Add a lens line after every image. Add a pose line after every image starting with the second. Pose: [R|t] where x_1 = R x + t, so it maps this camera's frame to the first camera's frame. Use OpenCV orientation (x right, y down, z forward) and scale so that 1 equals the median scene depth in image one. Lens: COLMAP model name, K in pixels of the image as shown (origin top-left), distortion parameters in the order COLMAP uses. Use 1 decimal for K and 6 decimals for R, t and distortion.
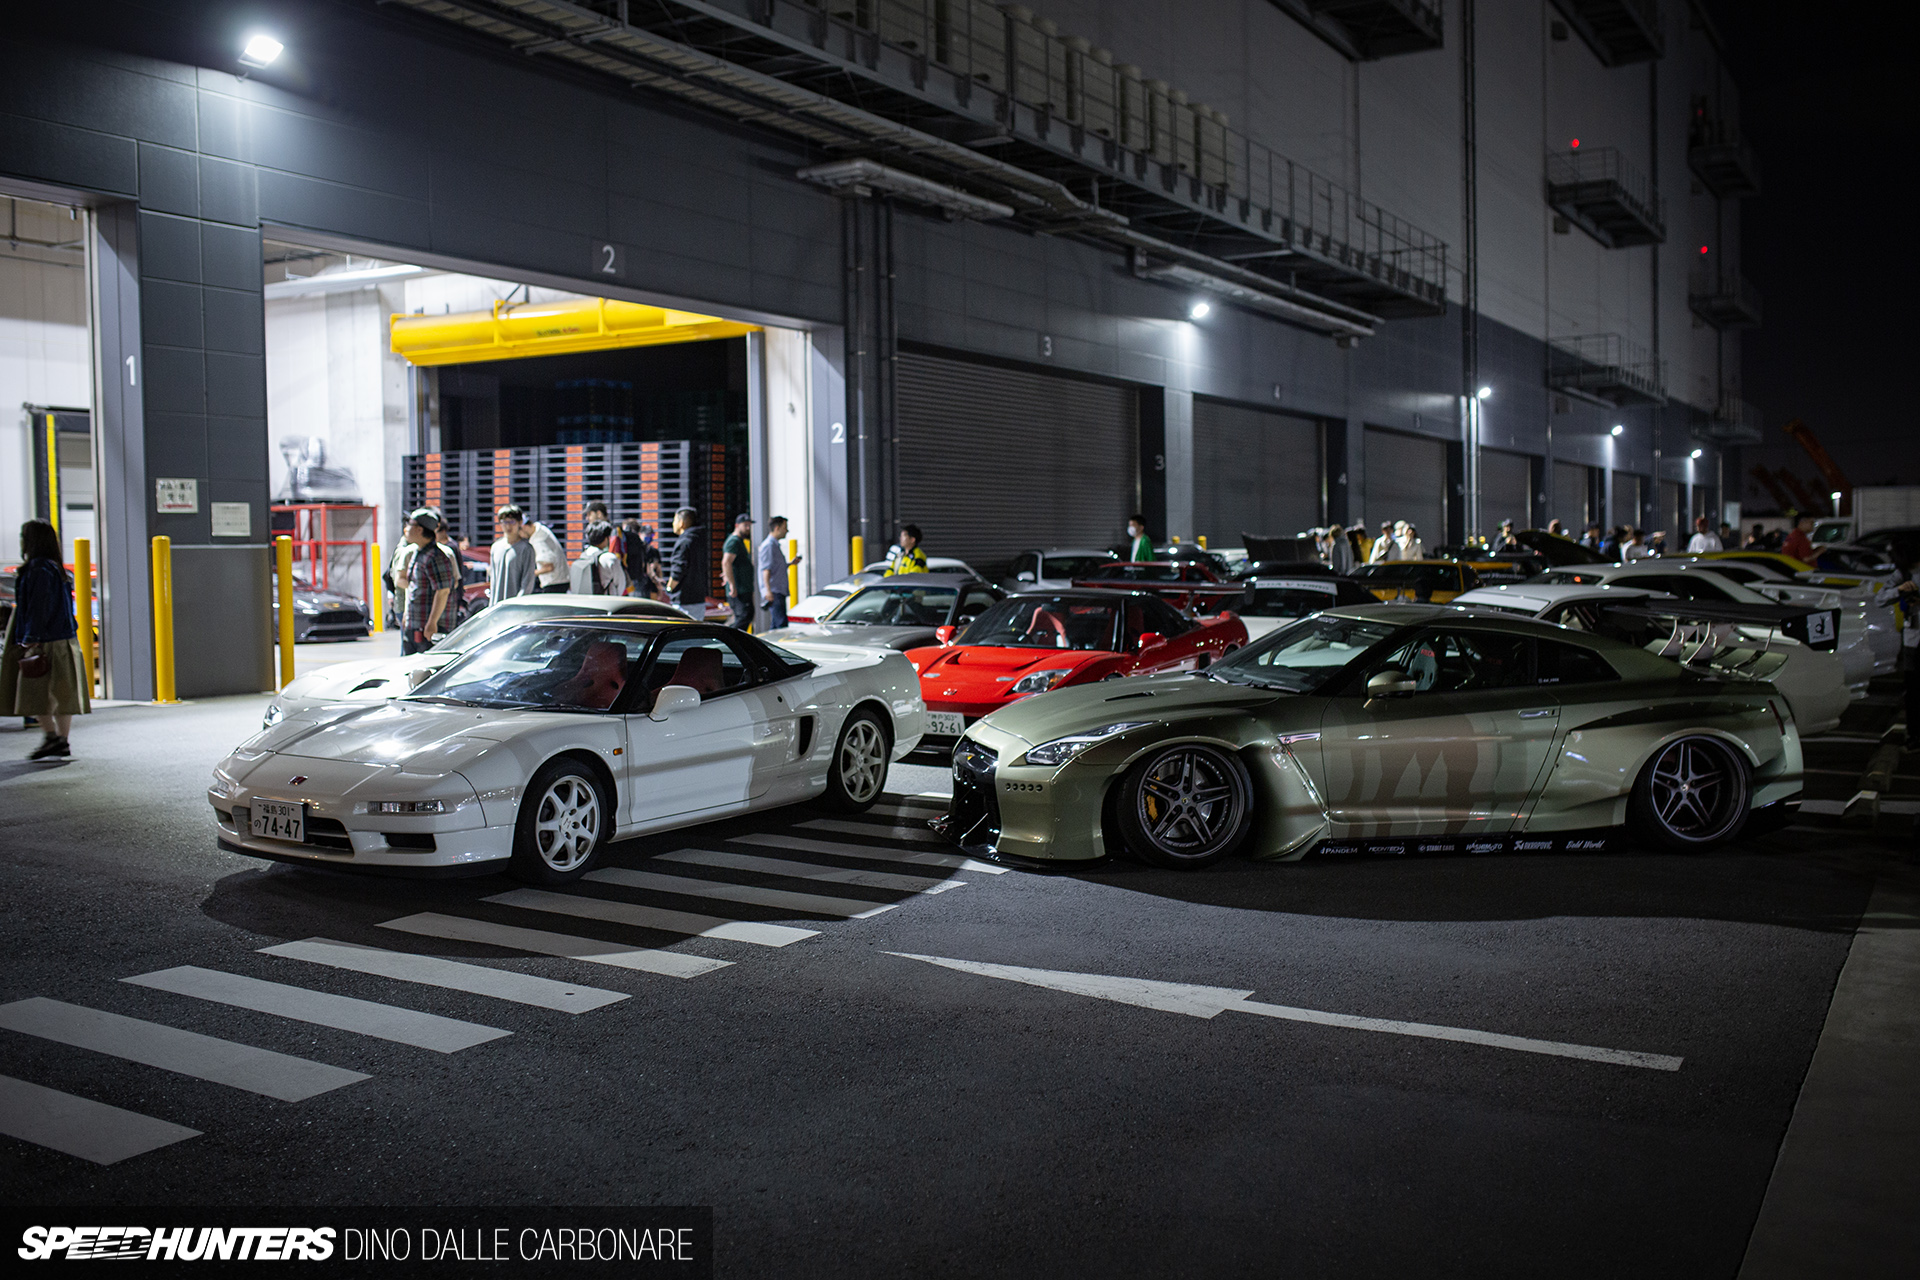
lens RADIAL K [[1908.9, 0, 964.6], [0, 1908.9, 635.0], [0, 0, 1]] dist [-0.032524, 0.000000]
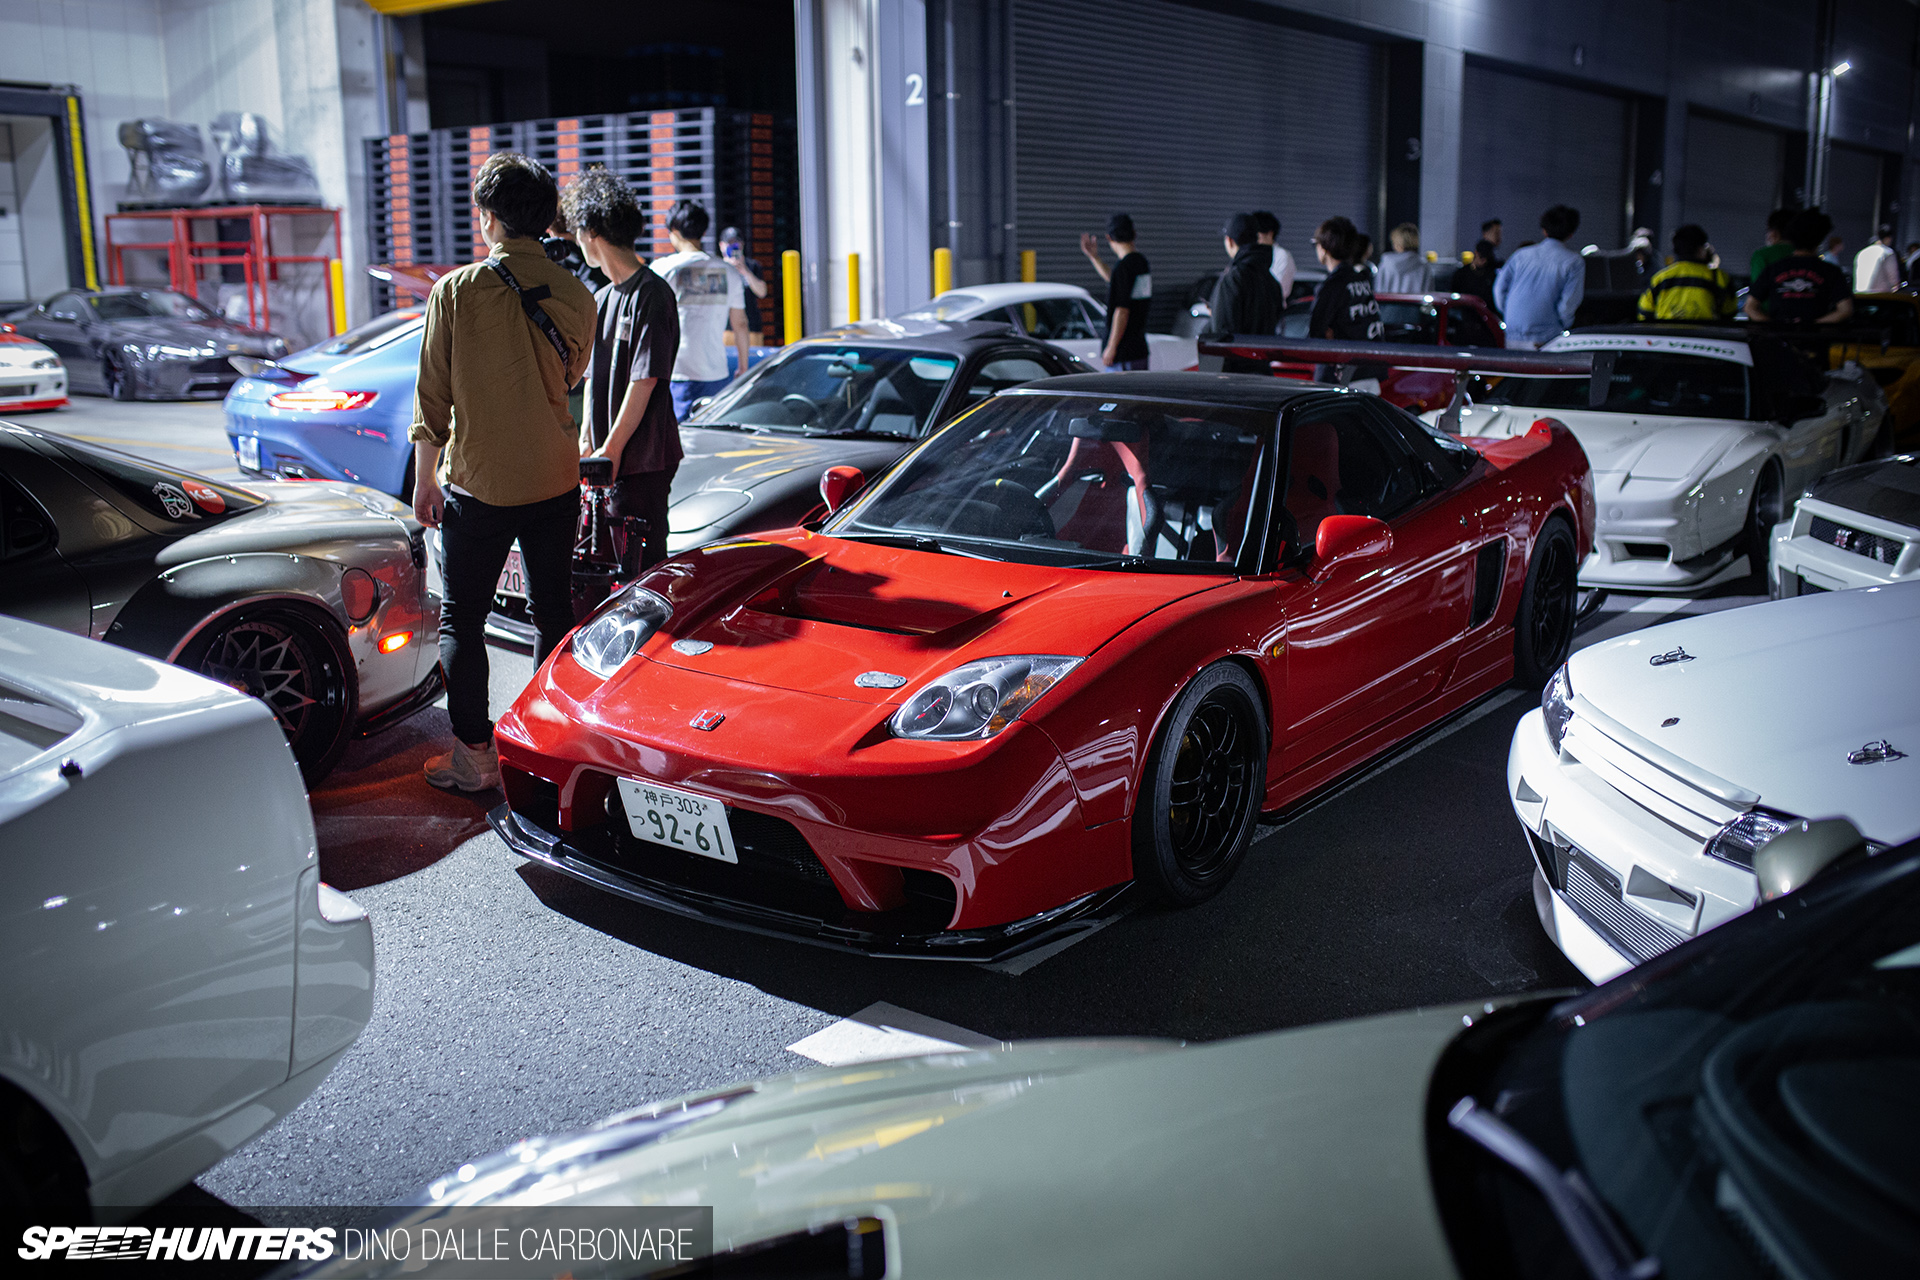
lens RADIAL K [[1908.9, 0, 946.7], [0, 1908.9, 640.3], [0, 0, 1]] dist [-0.032524, 0.000000]
pose [[0.990941, 0.027641, -0.131426, 0.030995], [-0.007866, 0.988857, 0.148661, -0.013264], [0.134071, -0.146281, 0.980116, 0.280513]]
